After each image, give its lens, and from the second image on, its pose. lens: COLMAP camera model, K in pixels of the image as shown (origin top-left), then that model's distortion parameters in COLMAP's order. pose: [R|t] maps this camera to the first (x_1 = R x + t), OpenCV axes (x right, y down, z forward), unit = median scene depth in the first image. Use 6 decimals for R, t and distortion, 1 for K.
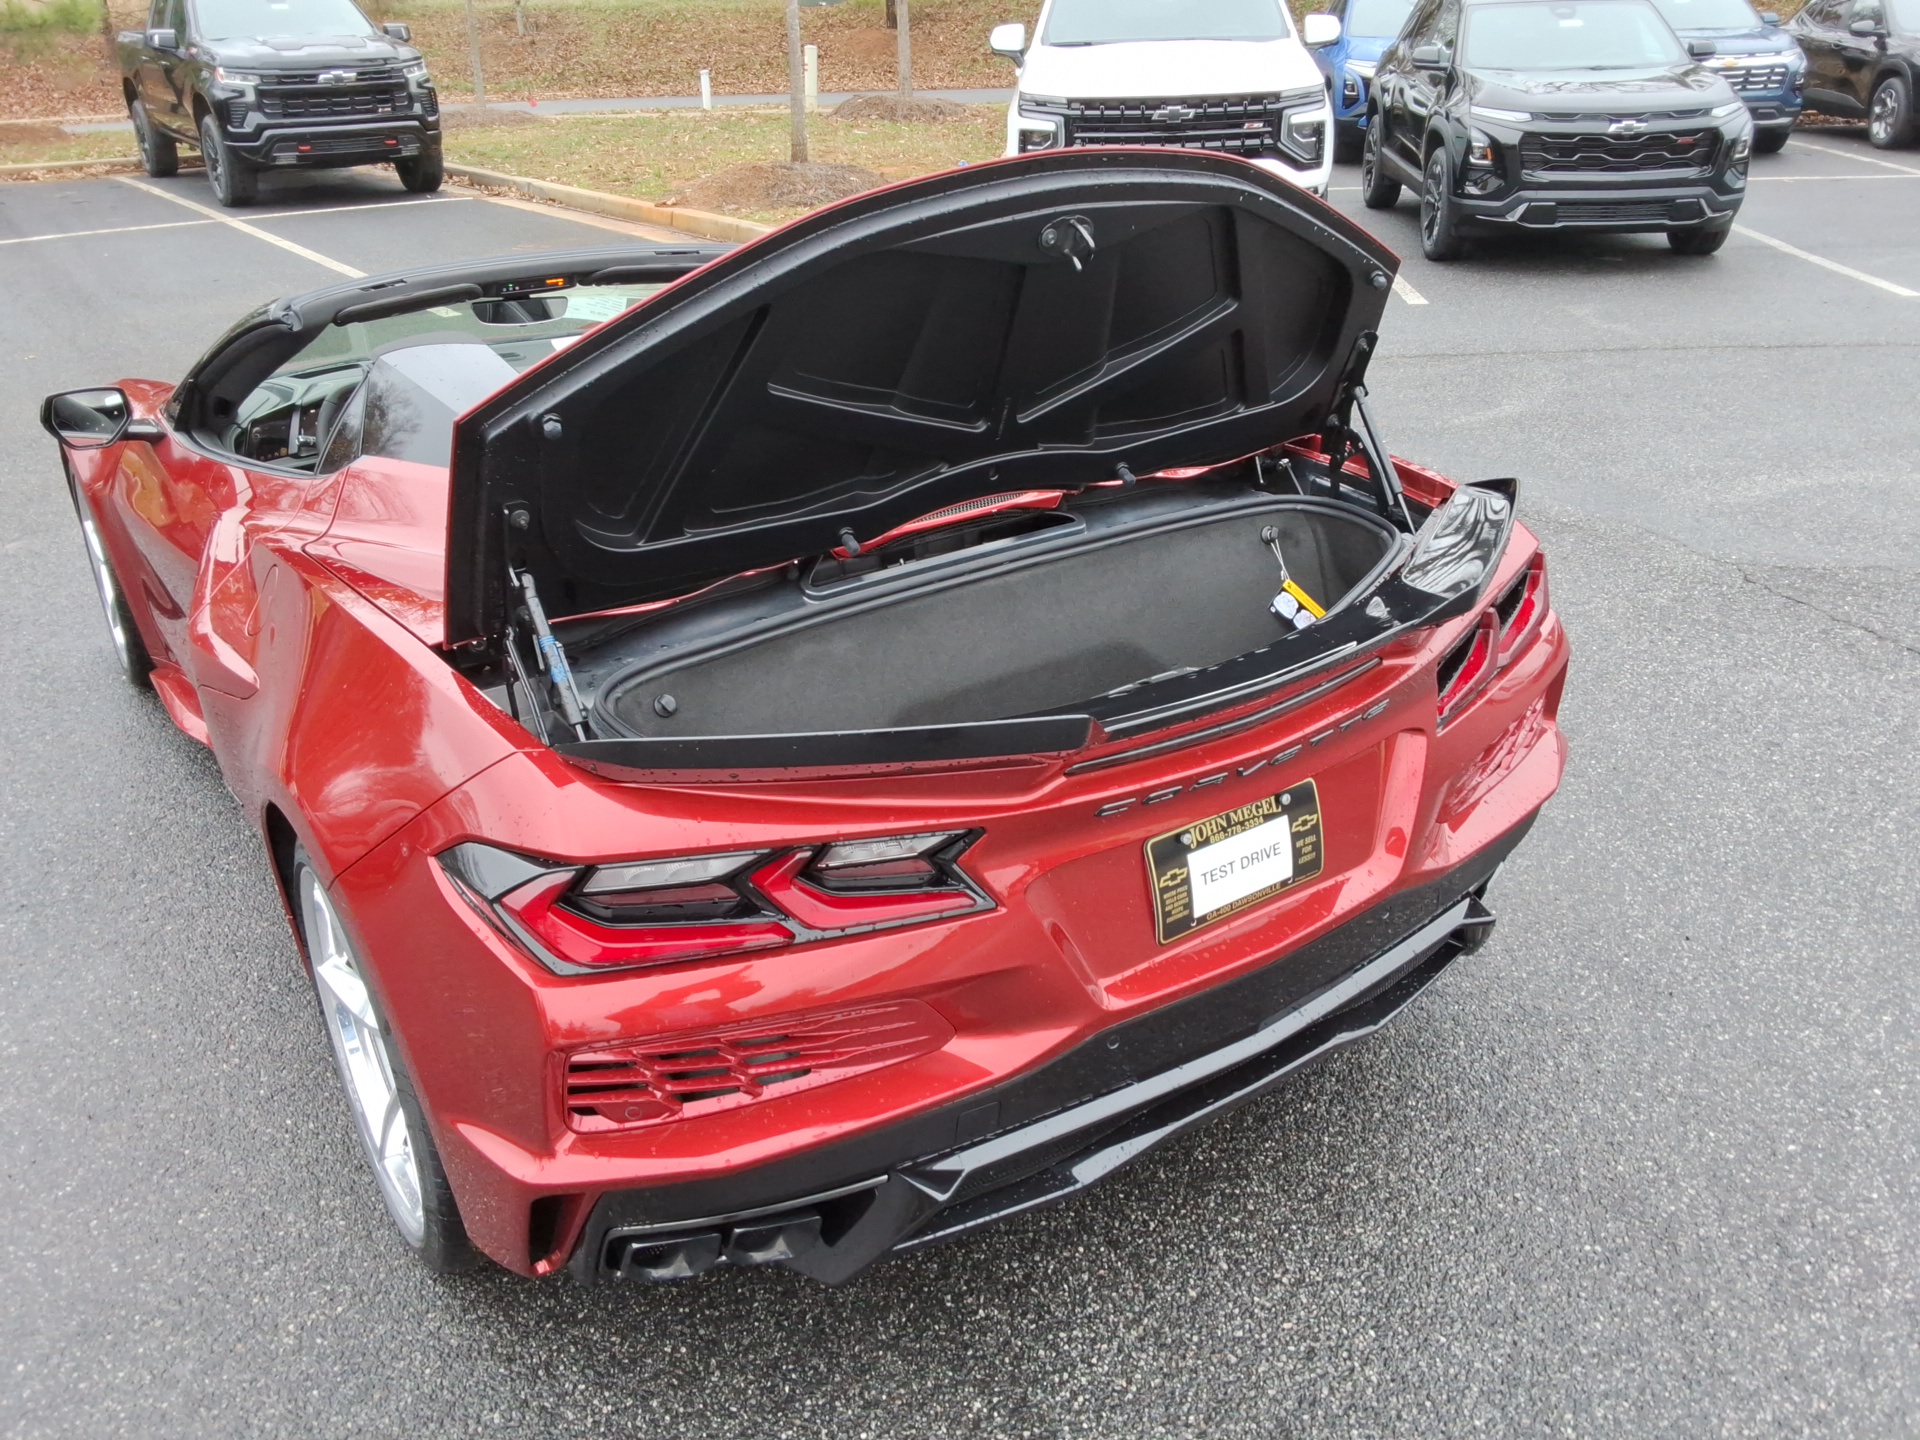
lens RADIAL K [[1535.7, 0, 980.6], [0, 1535.7, 698.2], [0, 0, 1]] dist [0.106849, -0.158014]
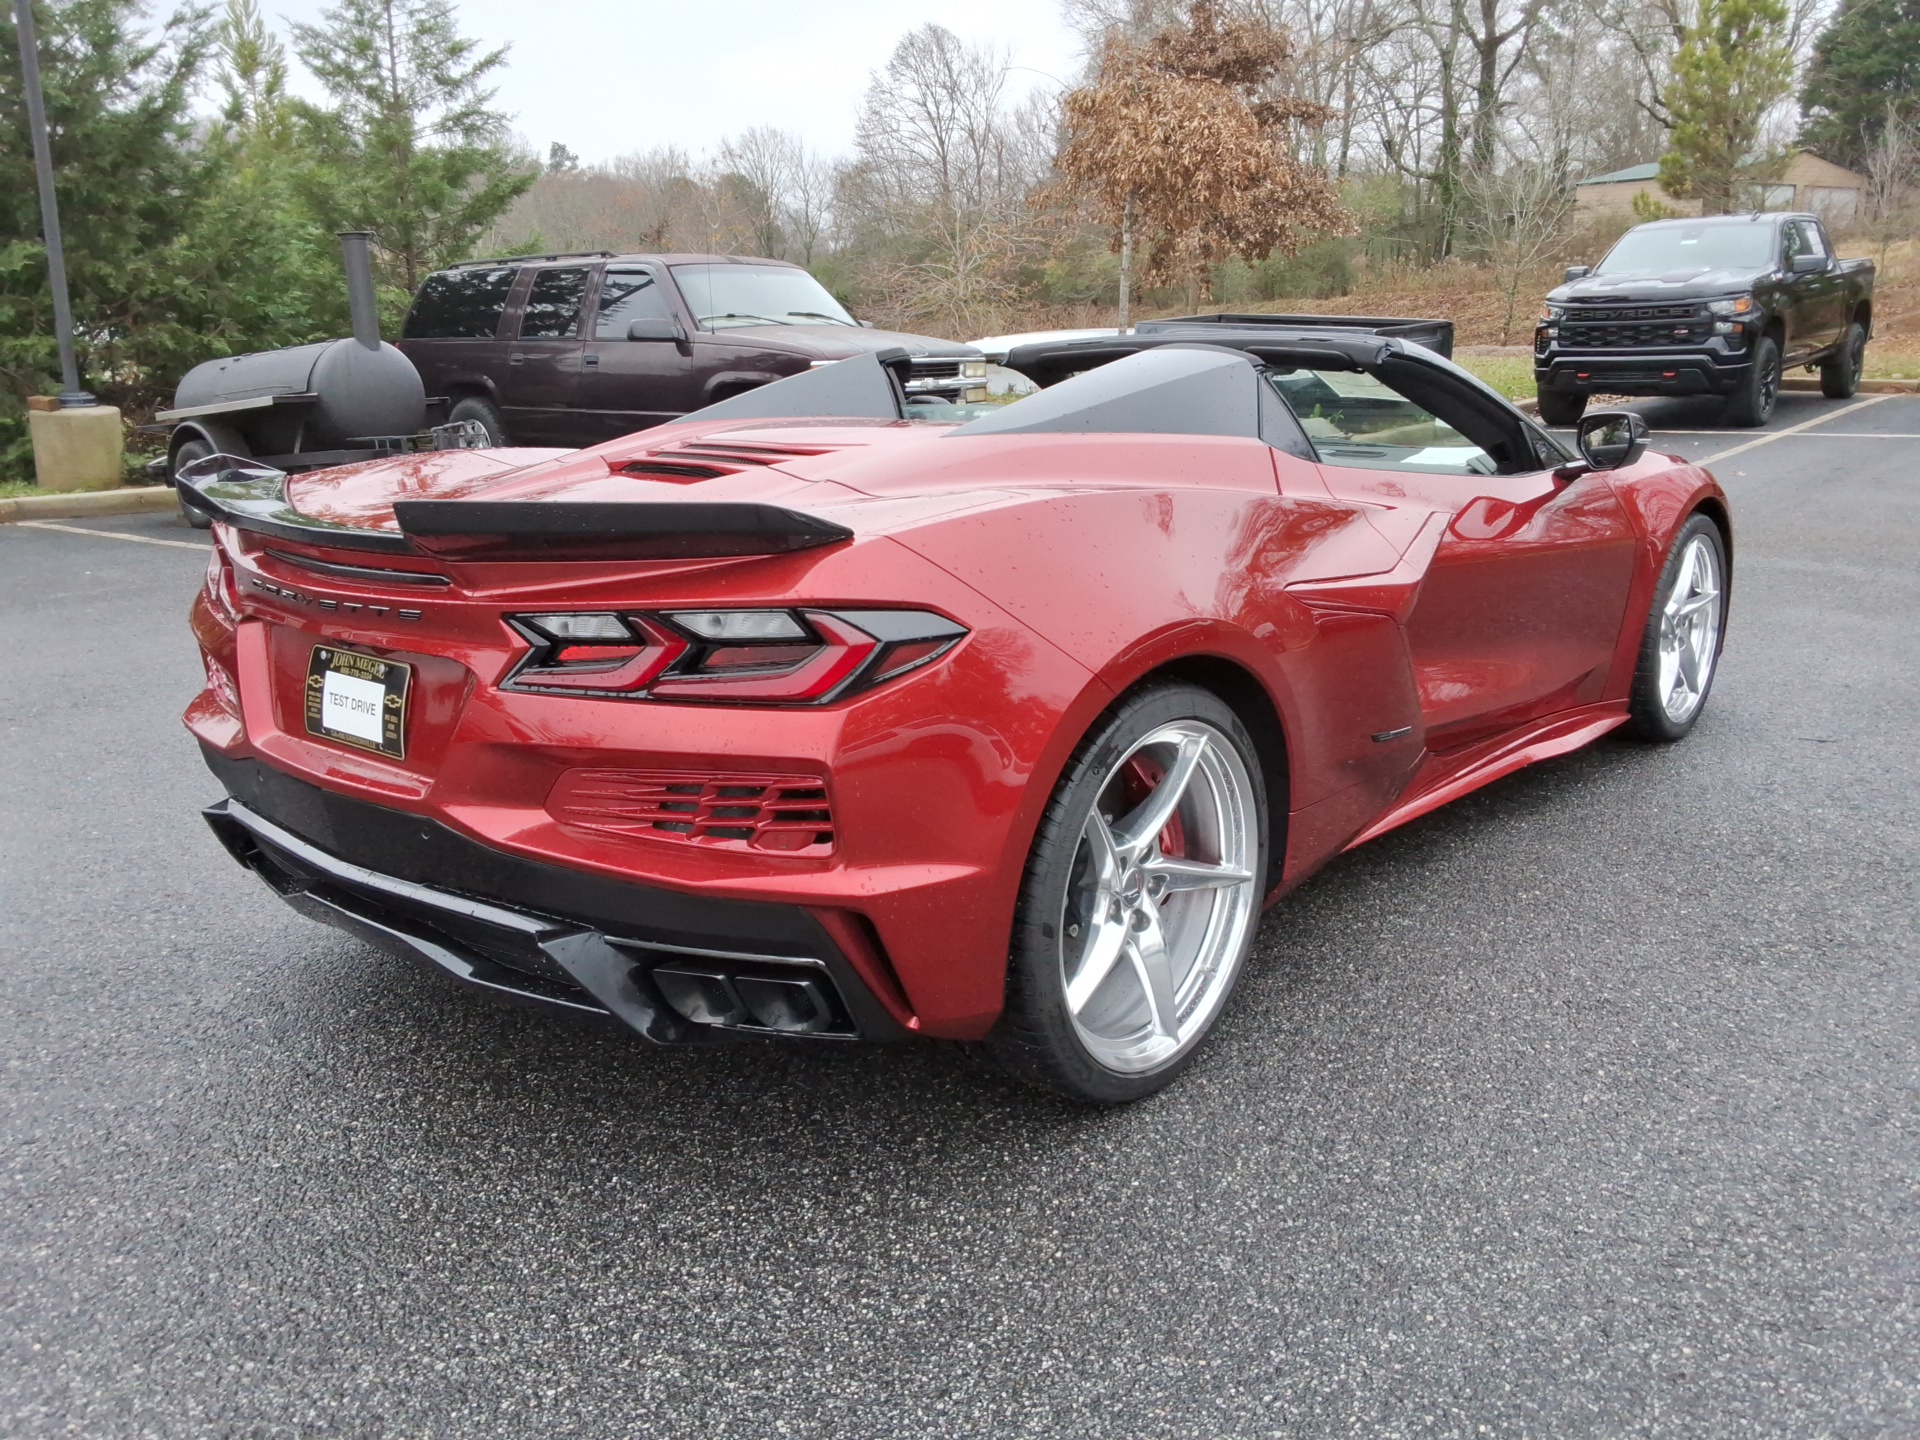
lens RADIAL K [[1535.7, 0, 974.5], [0, 1535.7, 690.3], [0, 0, 1]] dist [0.106849, -0.158014]
pose [[0.251477, 0.246692, -0.935897, 0.308250], [-0.385780, 0.912387, 0.136835, -0.054533], [0.887656, 0.326639, 0.324613, 0.228421]]
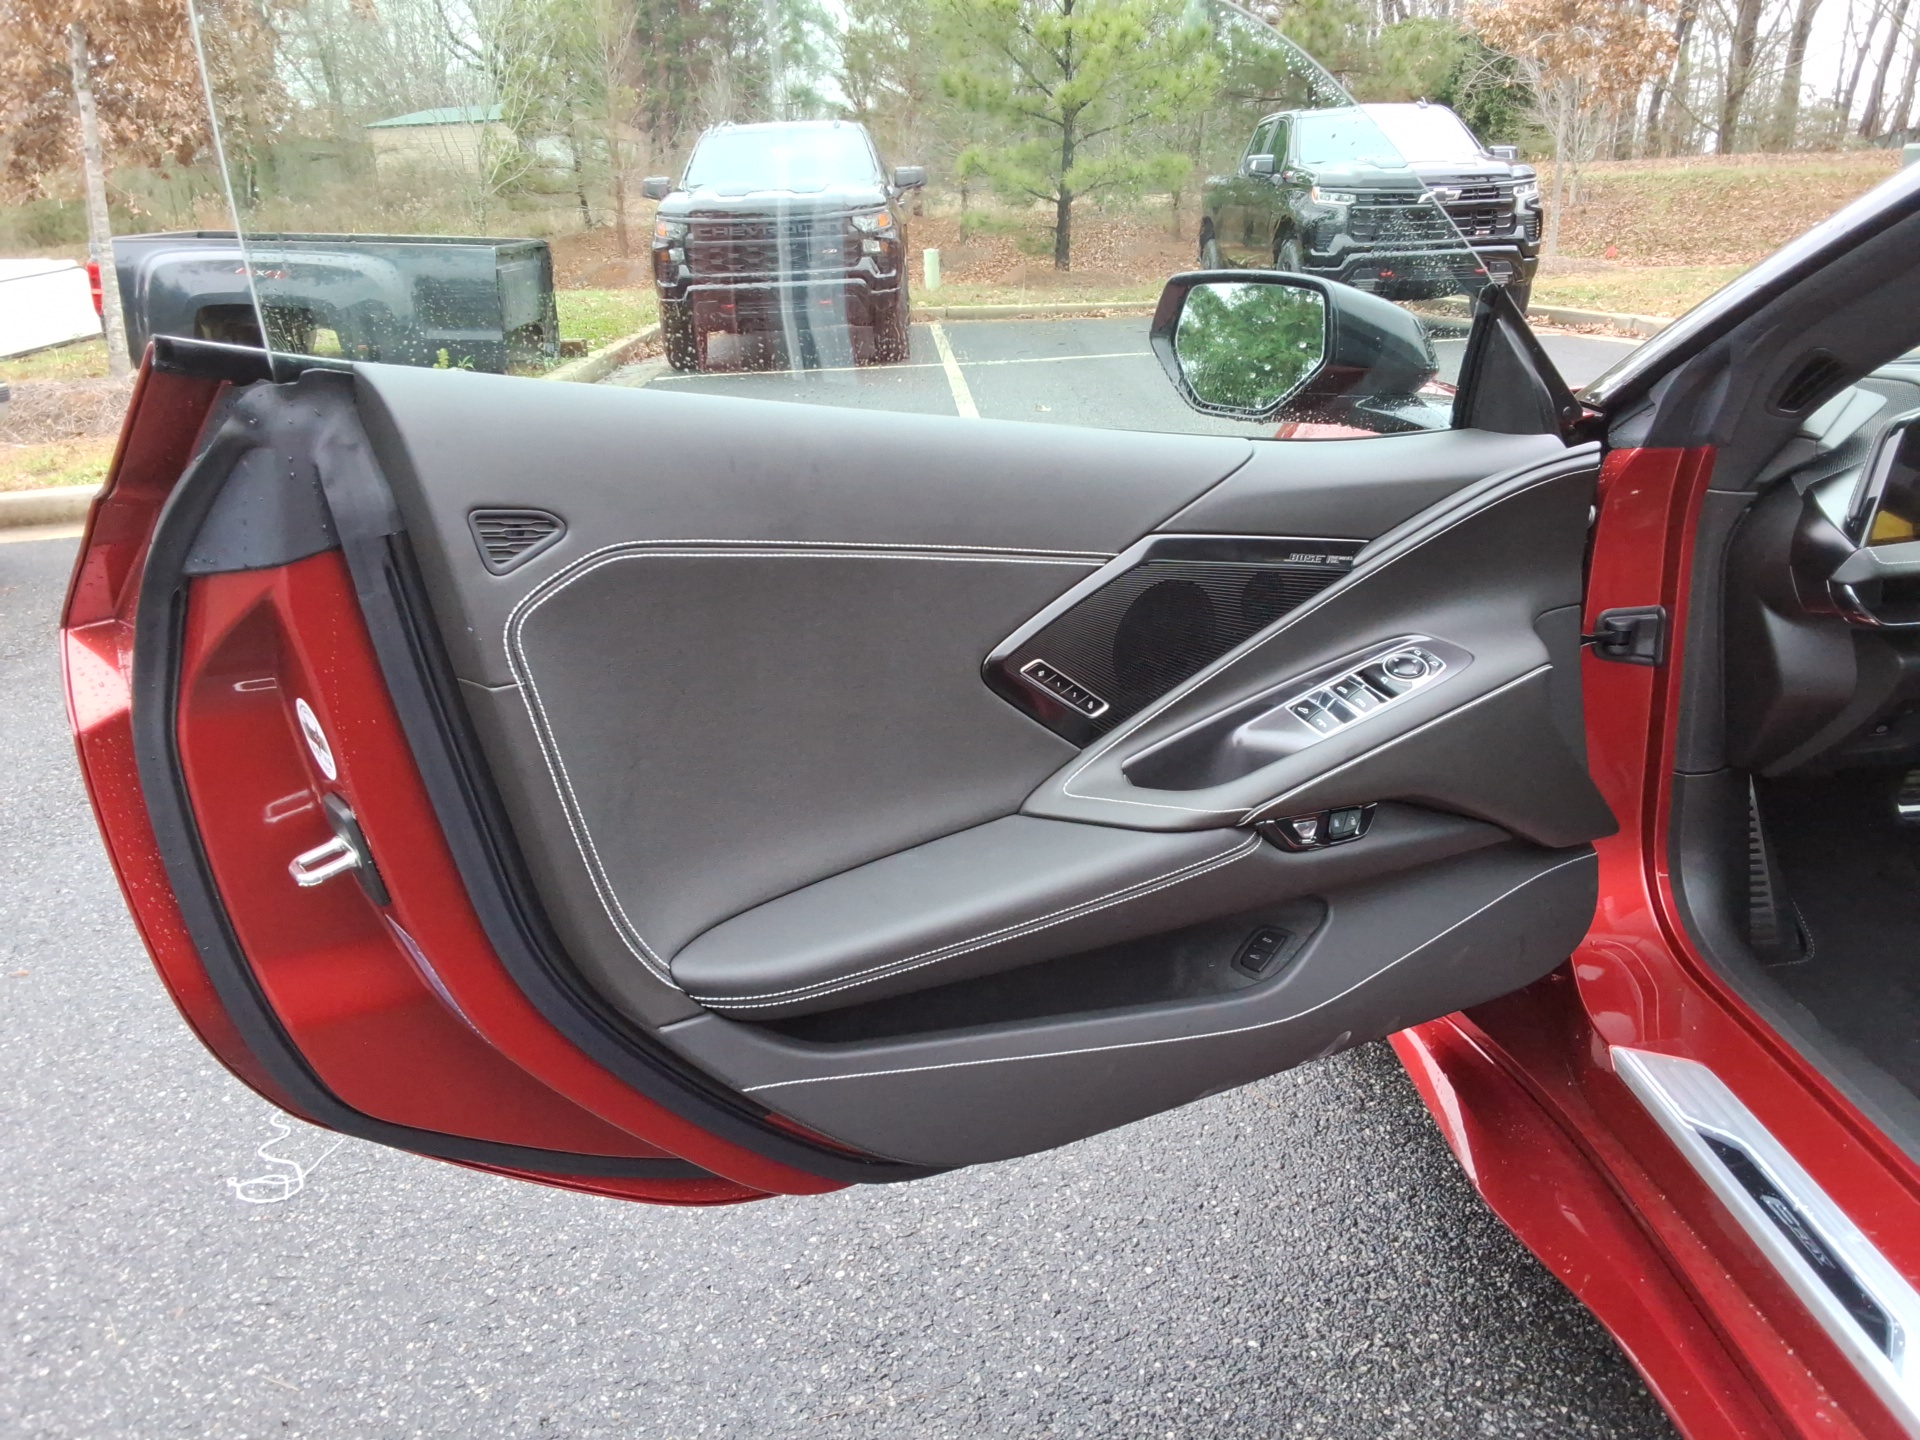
lens RADIAL K [[1535.7, 0, 971.5], [0, 1535.7, 681.0], [0, 0, 1]] dist [0.106849, -0.158014]
pose [[0.832622, 0.148974, -0.533429, -0.177891], [-0.215516, 0.974383, -0.064274, -0.021083], [0.510189, 0.168479, 0.843399, 0.243306]]
